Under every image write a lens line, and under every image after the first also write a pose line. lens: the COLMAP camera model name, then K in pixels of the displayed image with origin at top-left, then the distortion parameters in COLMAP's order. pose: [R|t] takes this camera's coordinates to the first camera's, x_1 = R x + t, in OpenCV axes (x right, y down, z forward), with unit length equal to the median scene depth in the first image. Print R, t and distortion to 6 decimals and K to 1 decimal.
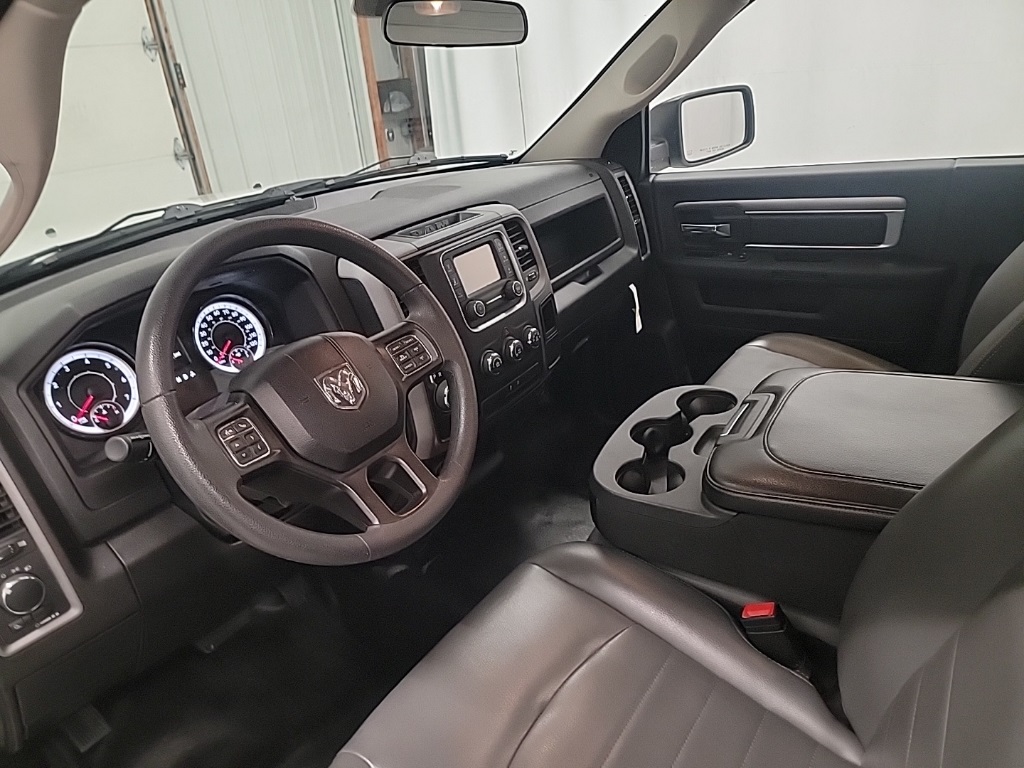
lens RADIAL K [[728.4, 0, 512.0], [0, 728.4, 386.8], [0, 0, 1]] dist [0.049066, -0.041628]
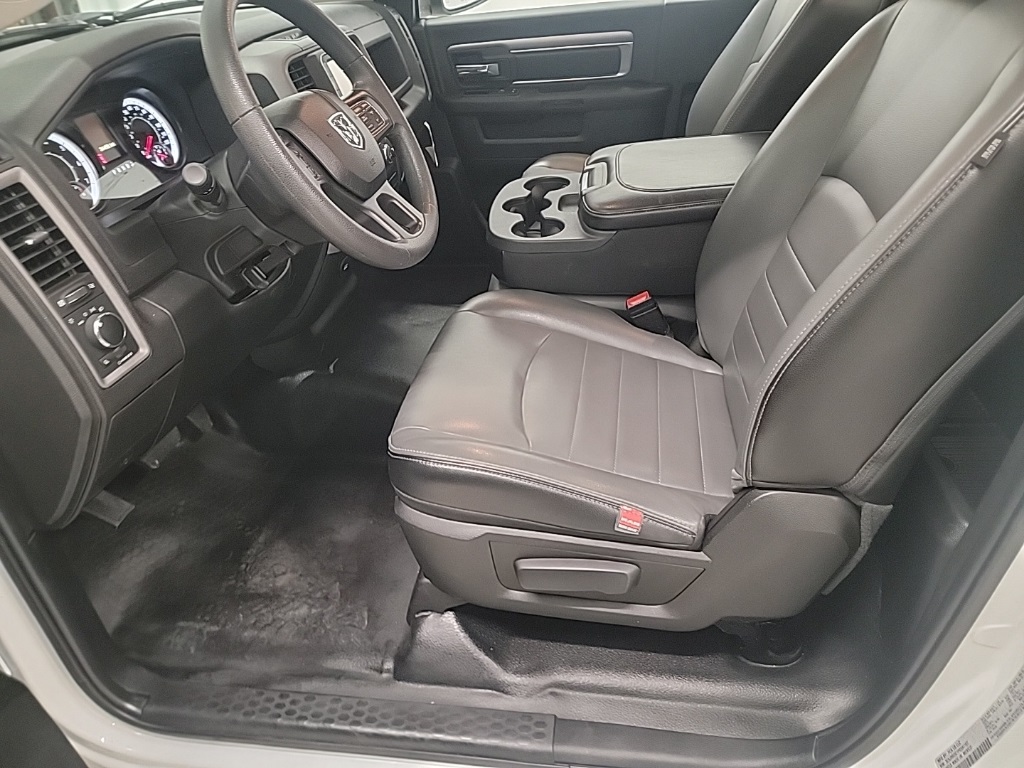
lens RADIAL K [[728.4, 0, 509.2], [0, 728.4, 382.5], [0, 0, 1]] dist [0.049066, -0.041628]
pose [[0.903844, -0.186930, 0.384868, -0.369217], [0.146951, 0.980420, 0.131082, 0.198563], [-0.401835, -0.061921, 0.913616, -0.144548]]
